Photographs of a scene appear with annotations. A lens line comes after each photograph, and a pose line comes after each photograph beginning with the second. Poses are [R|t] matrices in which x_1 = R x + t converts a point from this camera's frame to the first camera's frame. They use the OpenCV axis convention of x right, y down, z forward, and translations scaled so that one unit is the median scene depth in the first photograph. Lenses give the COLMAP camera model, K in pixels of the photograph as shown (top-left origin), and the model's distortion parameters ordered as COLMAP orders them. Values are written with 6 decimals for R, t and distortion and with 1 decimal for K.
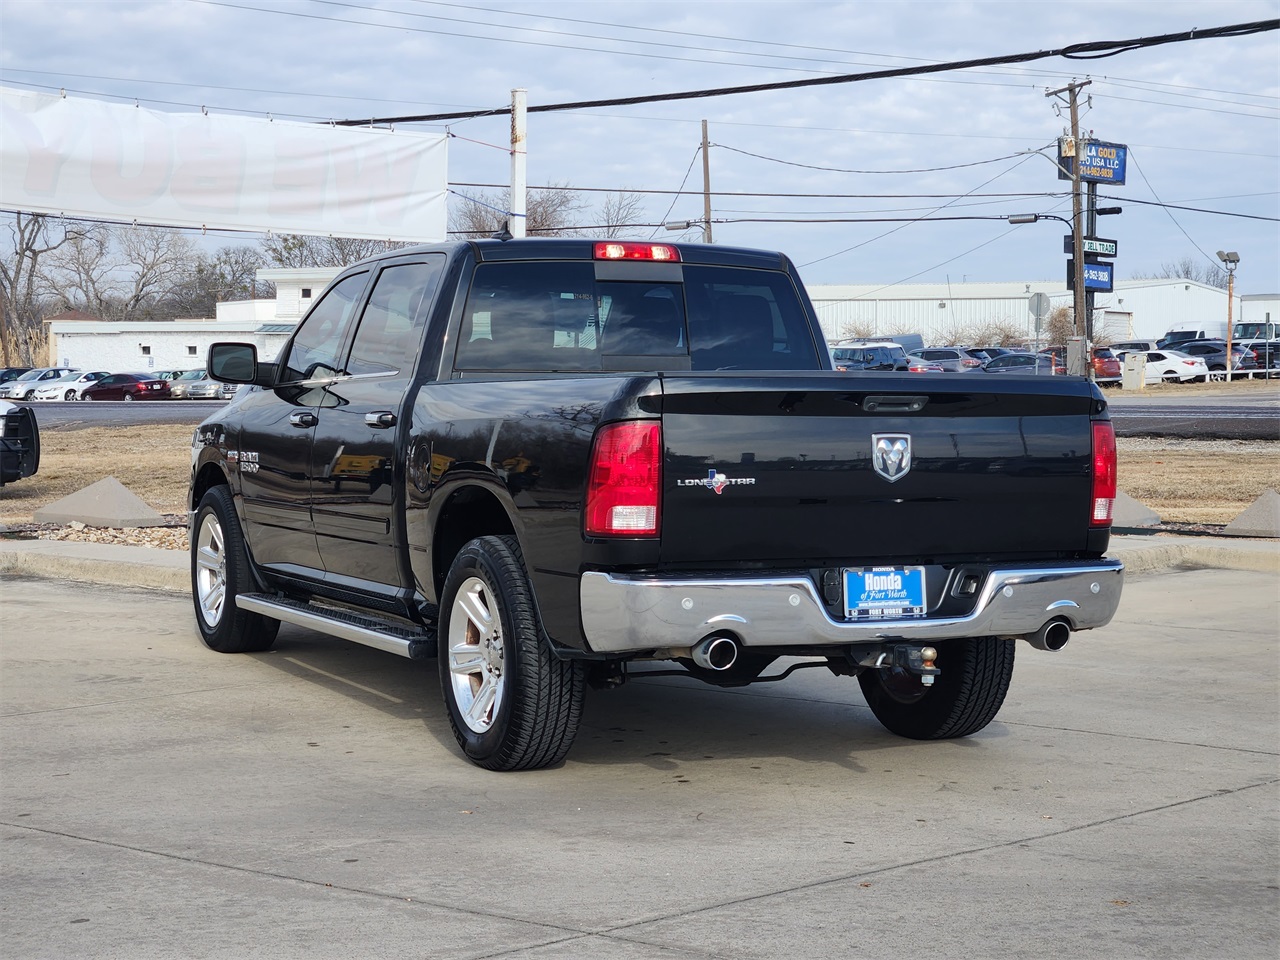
lens RADIAL K [[2344.0, 0, 635.1], [0, 2344.0, 470.1], [0, 0, 1]] dist [0.013731, 0.000000]
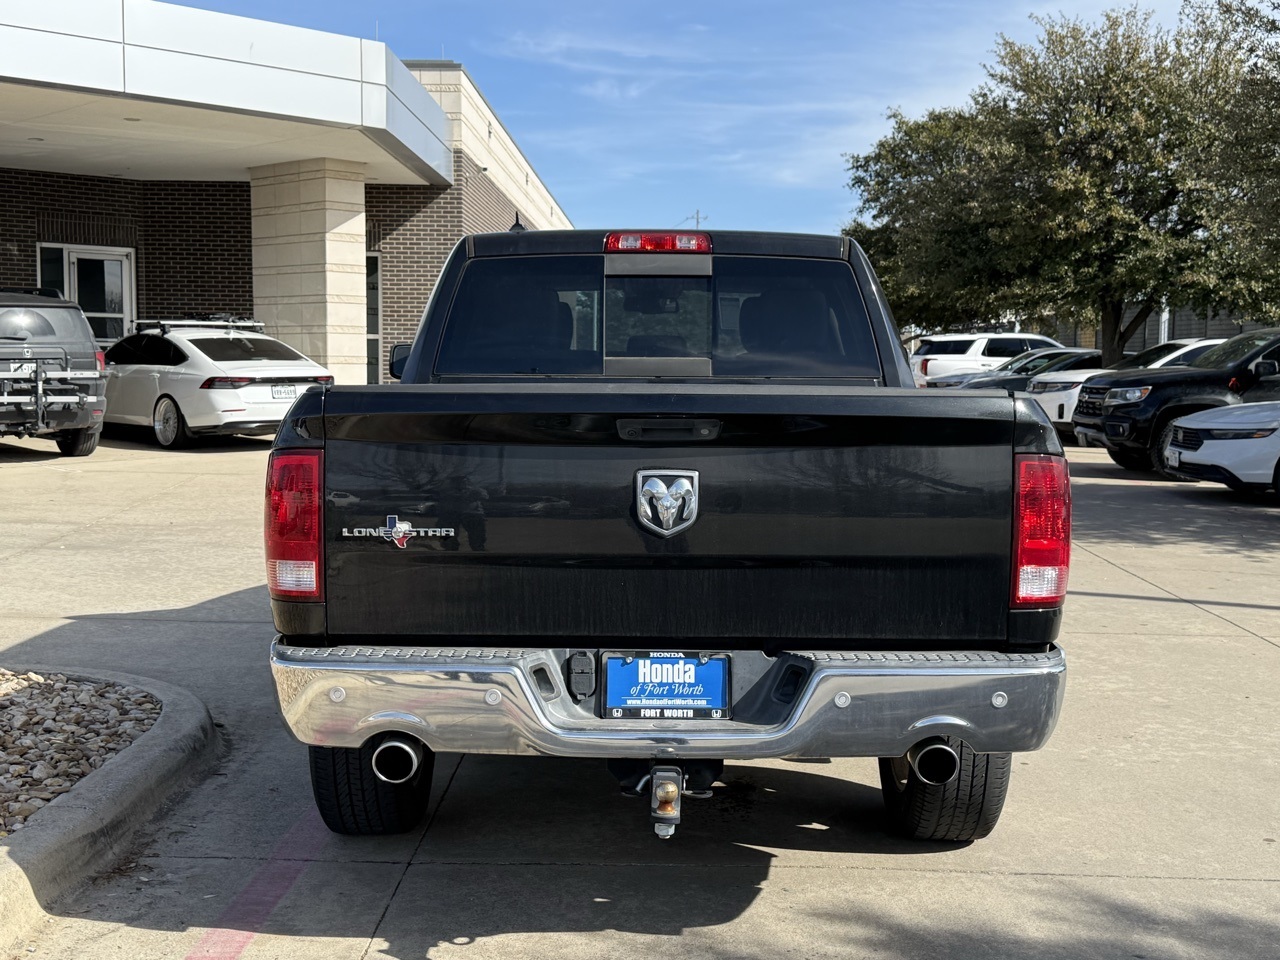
lens RADIAL K [[1465.1, 0, 652.3], [0, 1465.1, 461.2], [0, 0, 1]] dist [0.106820, 0.000000]
pose [[0.910167, 0.027431, -0.413331, 0.270858], [-0.014628, 0.999311, 0.034110, -0.031486], [0.413982, -0.025000, 0.909942, 0.544598]]
